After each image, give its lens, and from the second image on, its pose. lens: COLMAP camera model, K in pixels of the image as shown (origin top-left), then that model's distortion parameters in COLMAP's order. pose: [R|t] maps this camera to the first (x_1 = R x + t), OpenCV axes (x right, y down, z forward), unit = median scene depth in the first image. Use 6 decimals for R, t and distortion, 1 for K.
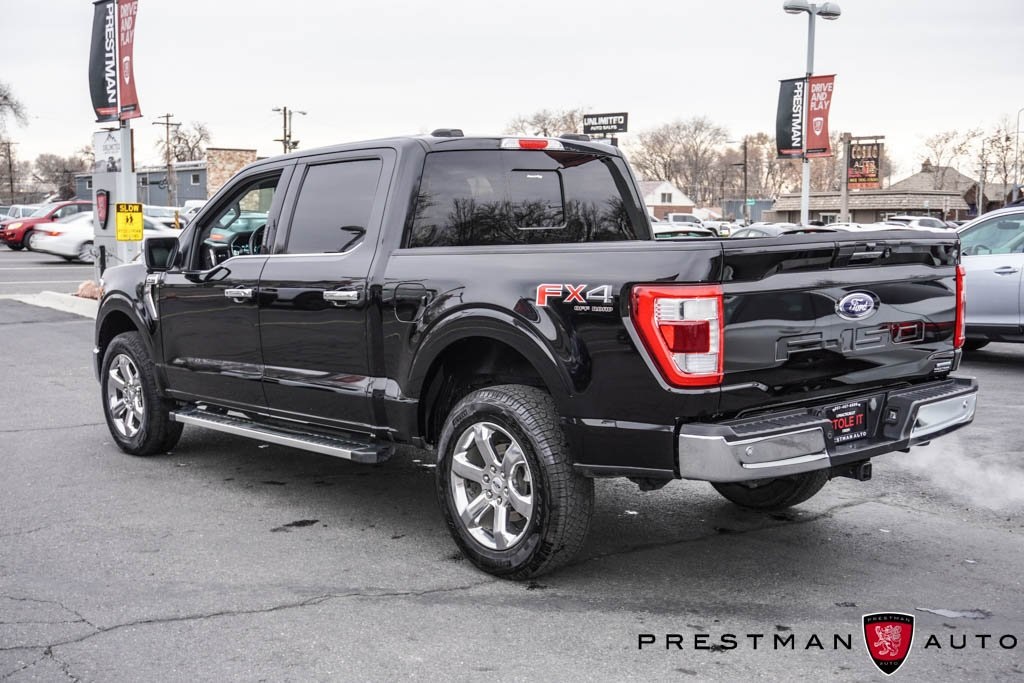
lens RADIAL K [[1227.7, 0, 514.1], [0, 1227.7, 338.9], [0, 0, 1]] dist [-0.012220, 0.000000]
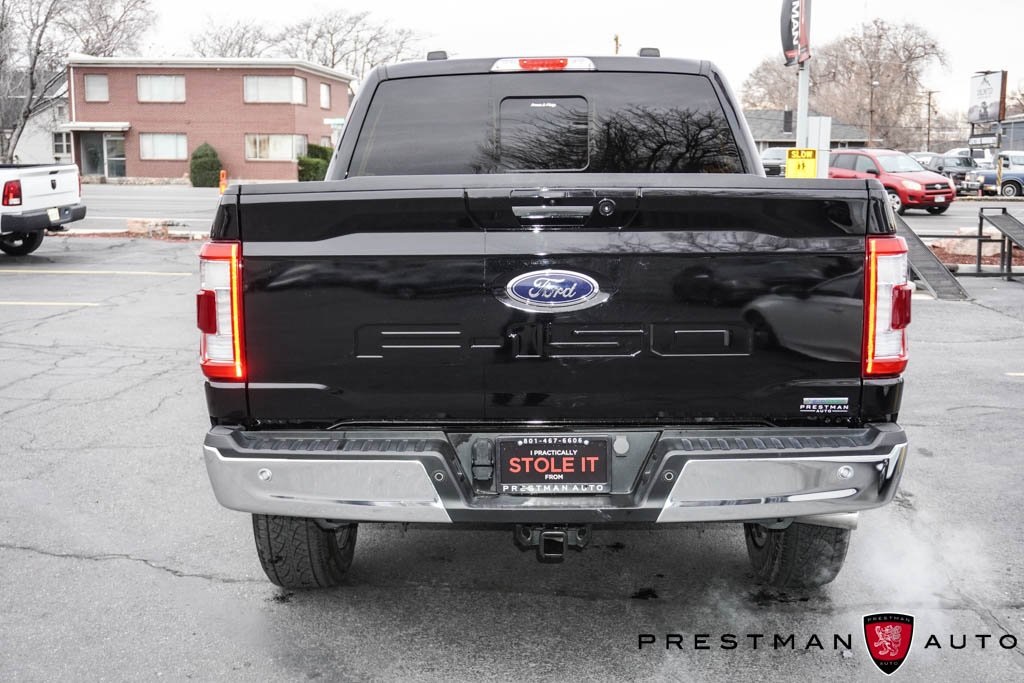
lens RADIAL K [[1227.7, 0, 511.5], [0, 1227.7, 344.8], [0, 0, 1]] dist [-0.012220, 0.000000]
pose [[0.724346, 0.096005, -0.682720, 0.688869], [-0.064874, 0.995355, 0.071138, -0.040571], [0.686378, -0.007238, 0.727209, 0.502885]]
